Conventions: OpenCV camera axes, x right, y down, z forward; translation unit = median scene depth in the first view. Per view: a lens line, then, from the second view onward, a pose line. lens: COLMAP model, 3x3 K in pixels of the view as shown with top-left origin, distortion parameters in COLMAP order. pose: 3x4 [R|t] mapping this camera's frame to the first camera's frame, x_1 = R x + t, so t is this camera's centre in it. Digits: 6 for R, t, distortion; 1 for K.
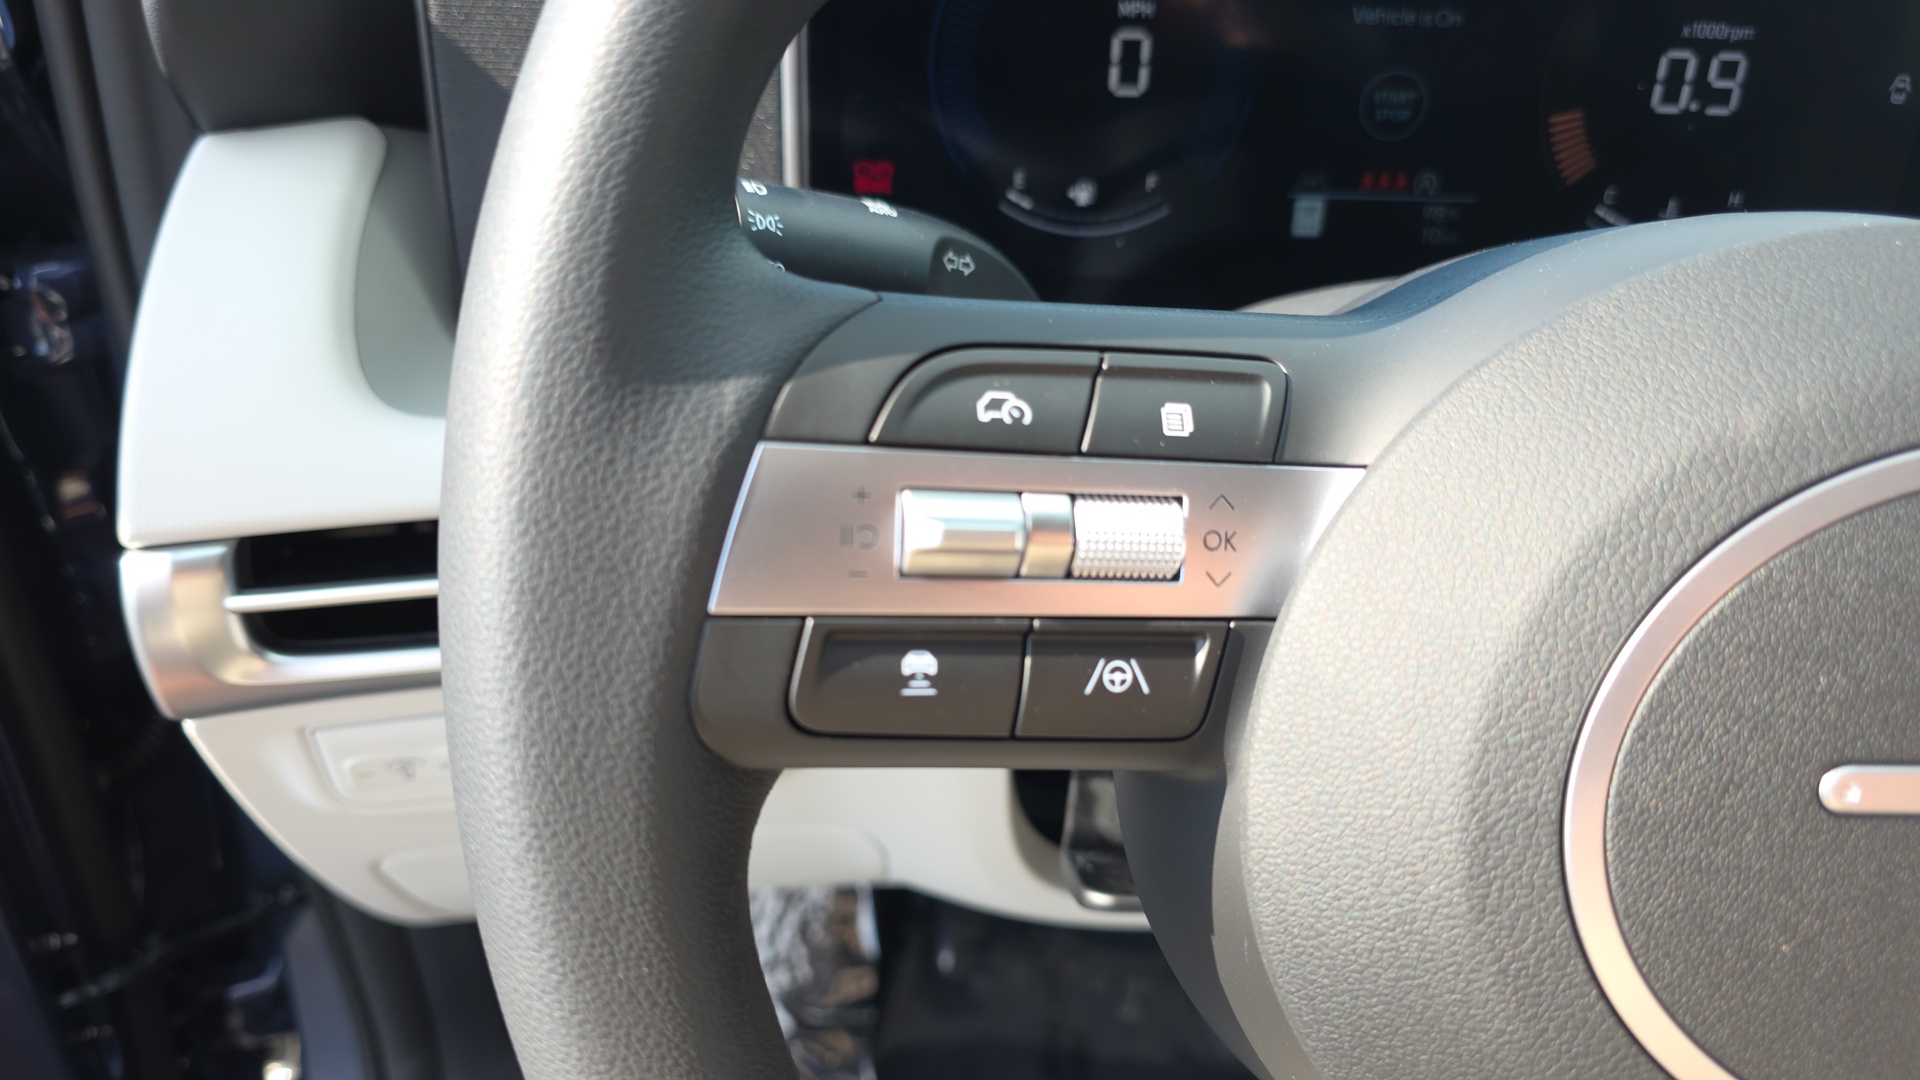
lens RADIAL K [[1354.2, 0, 988.2], [0, 1354.2, 551.8], [0, 0, 1]] dist [0.021455, -0.060535]
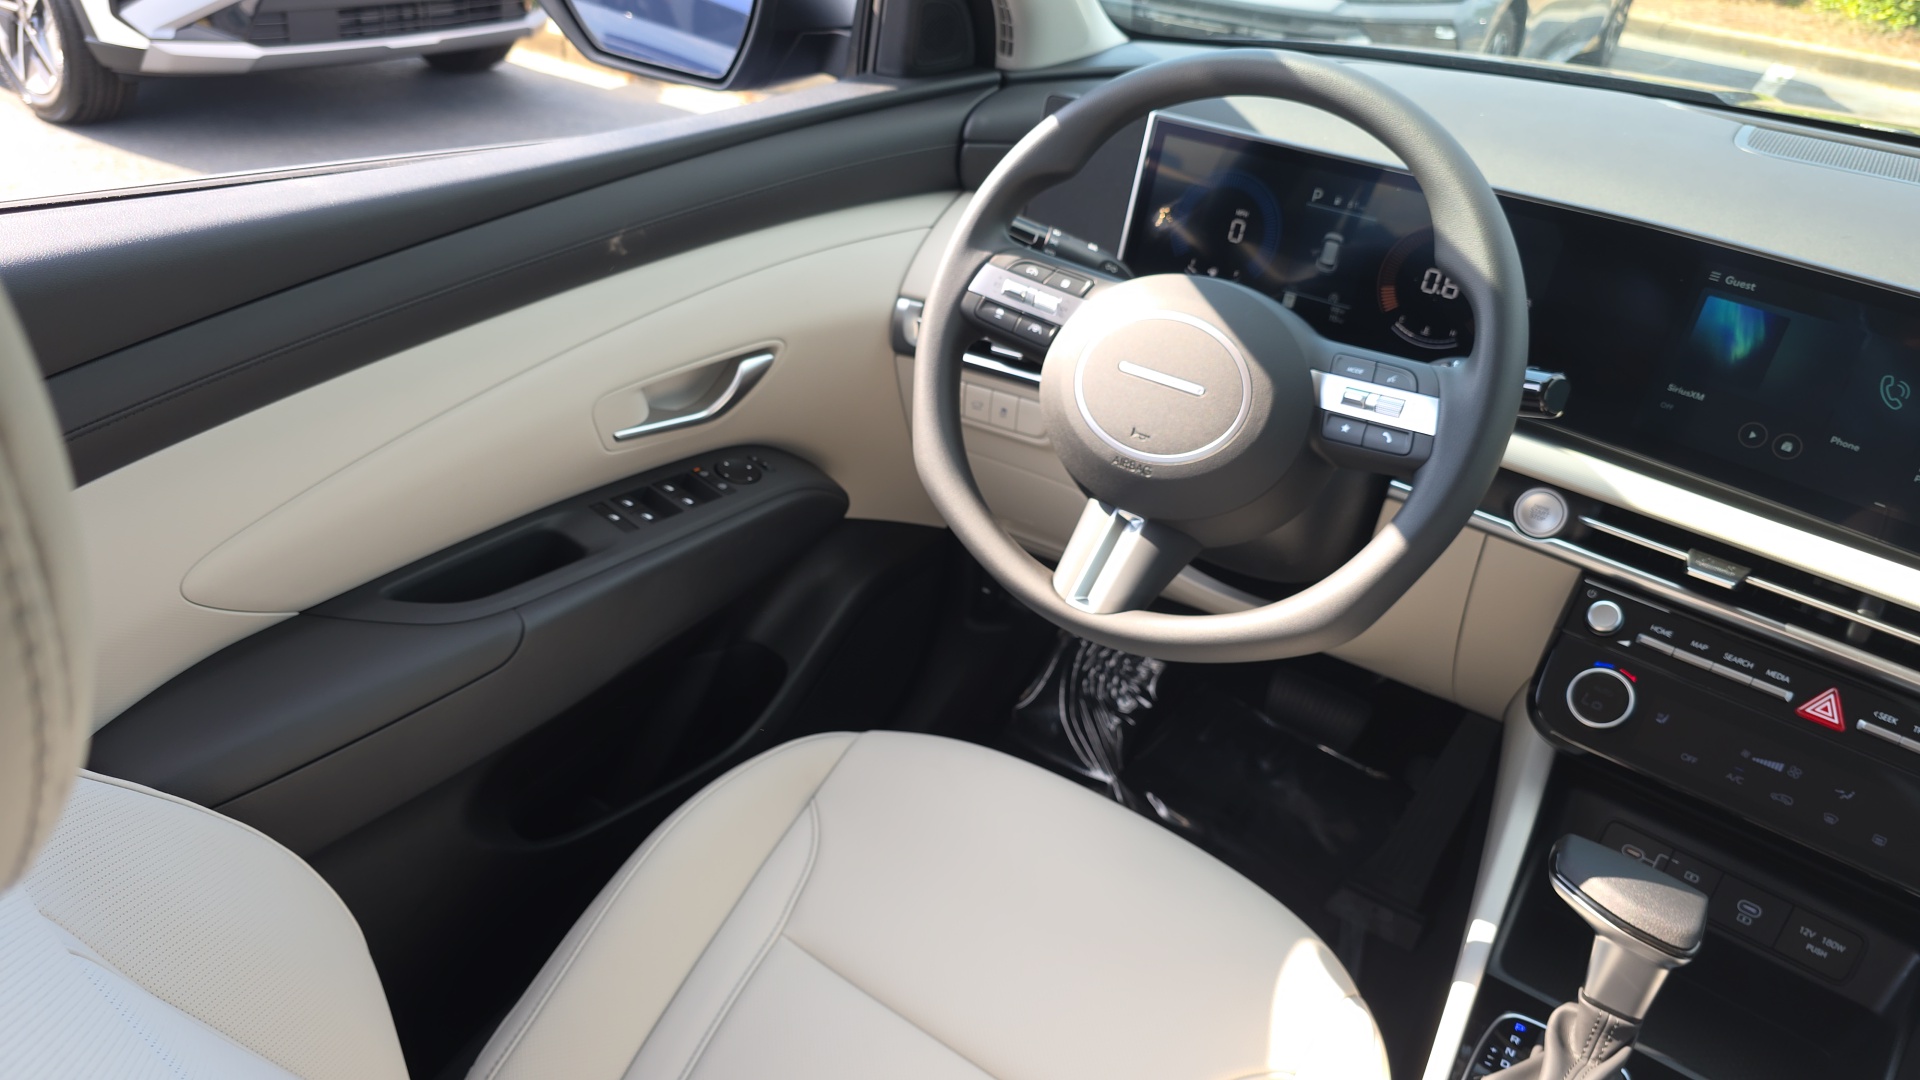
lens RADIAL K [[1331.5, 0, 917.6], [0, 1331.5, 553.4], [0, 0, 1]] dist [0.037115, -0.042269]
pose [[0.777268, 0.335024, -0.532553, 1.302624], [-0.373311, 0.926917, 0.038262, 0.409916], [0.506451, 0.169068, 0.845531, -1.598063]]
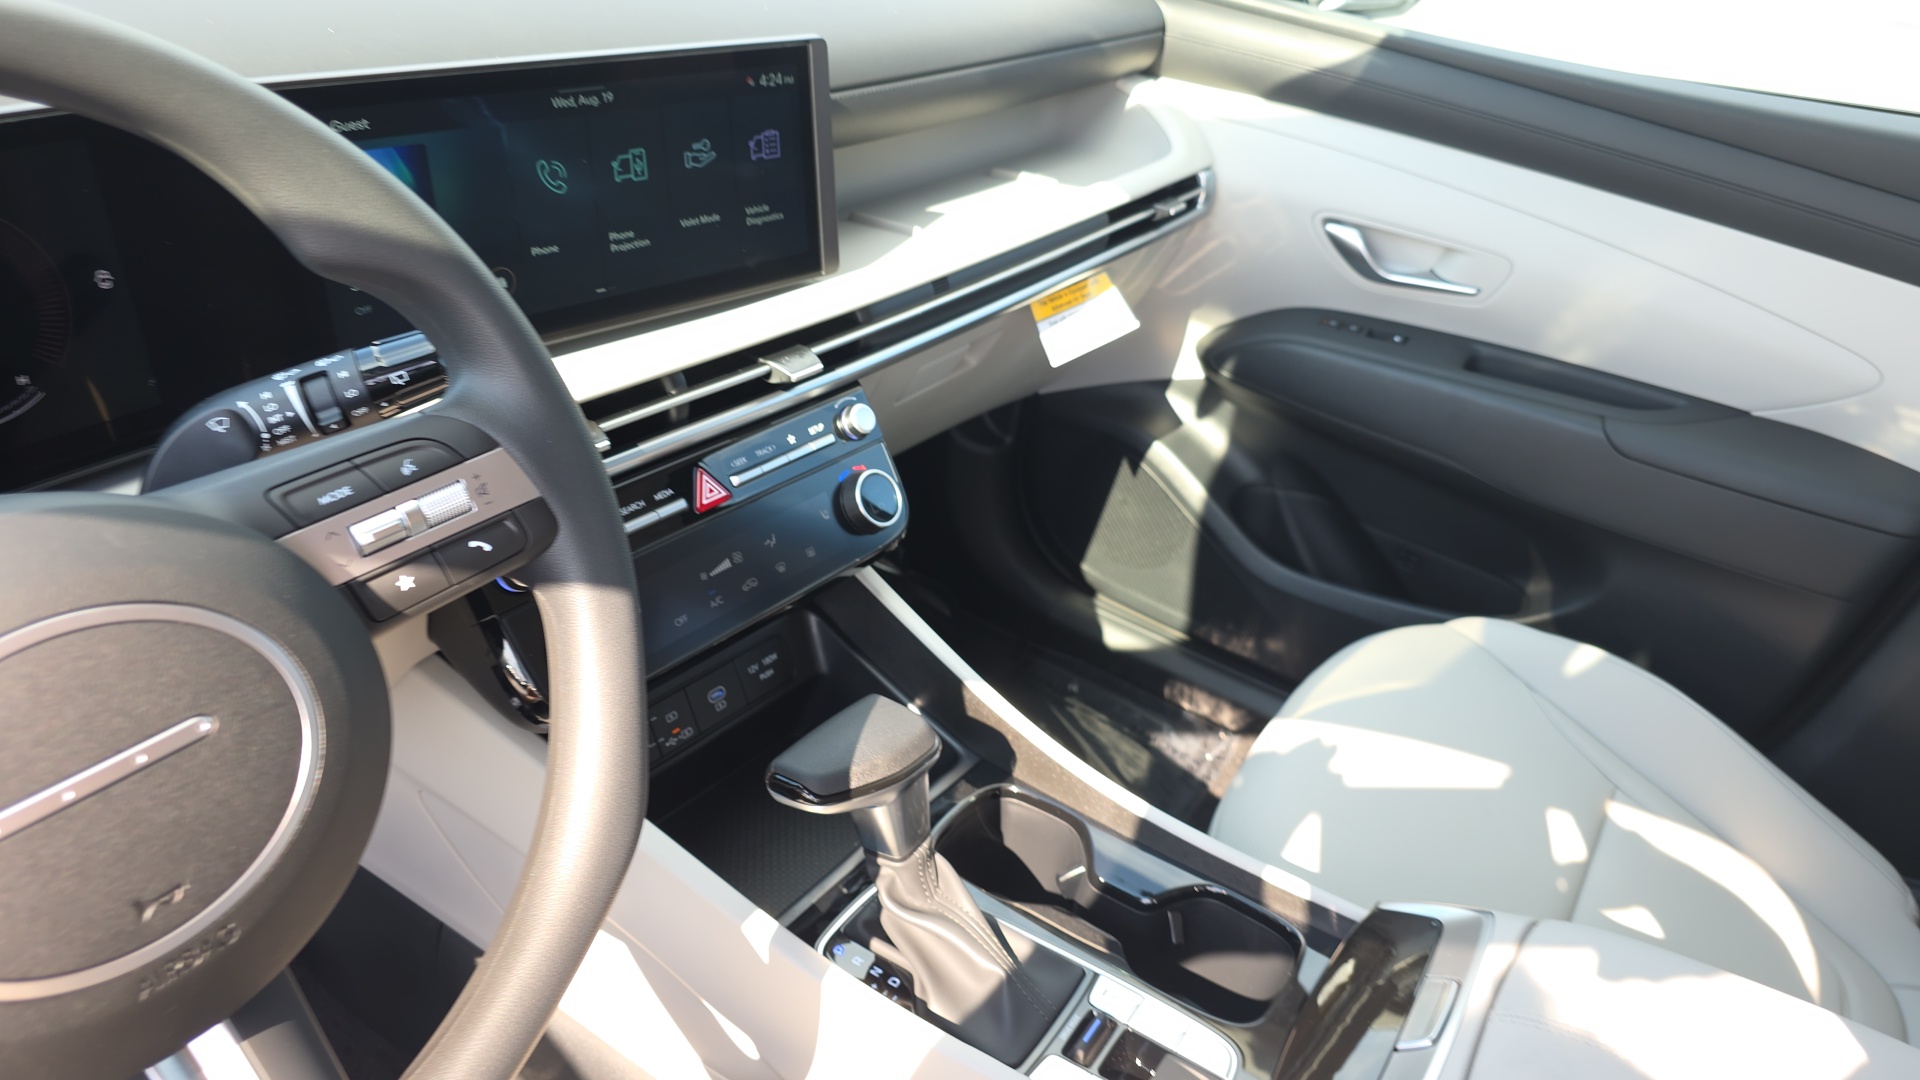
lens RADIAL K [[1321.5, 0, 967.1], [0, 1321.5, 506.1], [0, 0, 1]] dist [0.012164, -0.002837]
pose [[0.596081, -0.378418, 0.708158, 0.120925], [0.356840, 0.914939, 0.188551, -0.053897], [-0.719273, 0.140307, 0.680412, -0.648956]]
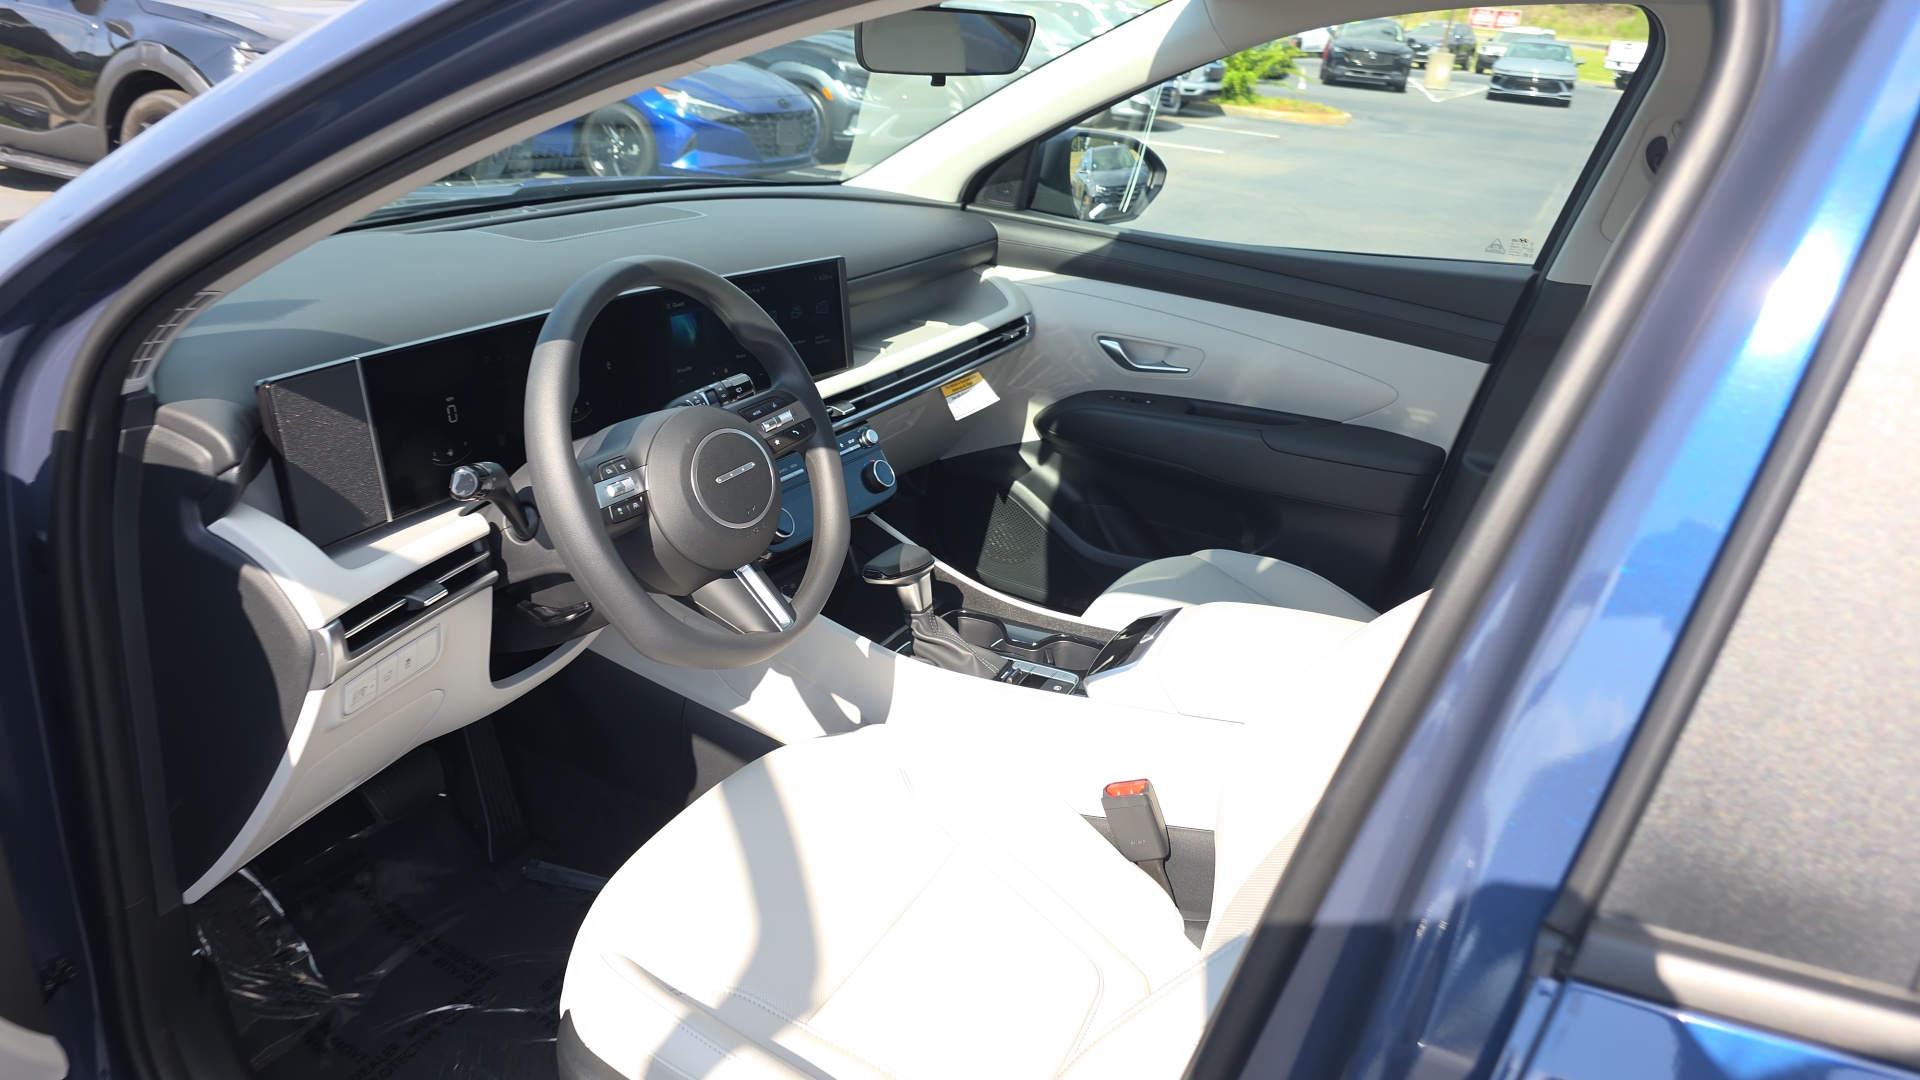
lens RADIAL K [[1340.0, 0, 923.4], [0, 1340.0, 515.3], [0, 0, 1]] dist [0.082121, -0.049814]
pose [[0.507724, -0.324410, 0.798106, -2.104716], [0.424386, 0.900378, 0.096003, 0.050085], [-0.749742, 0.289962, 0.594819, -1.858488]]
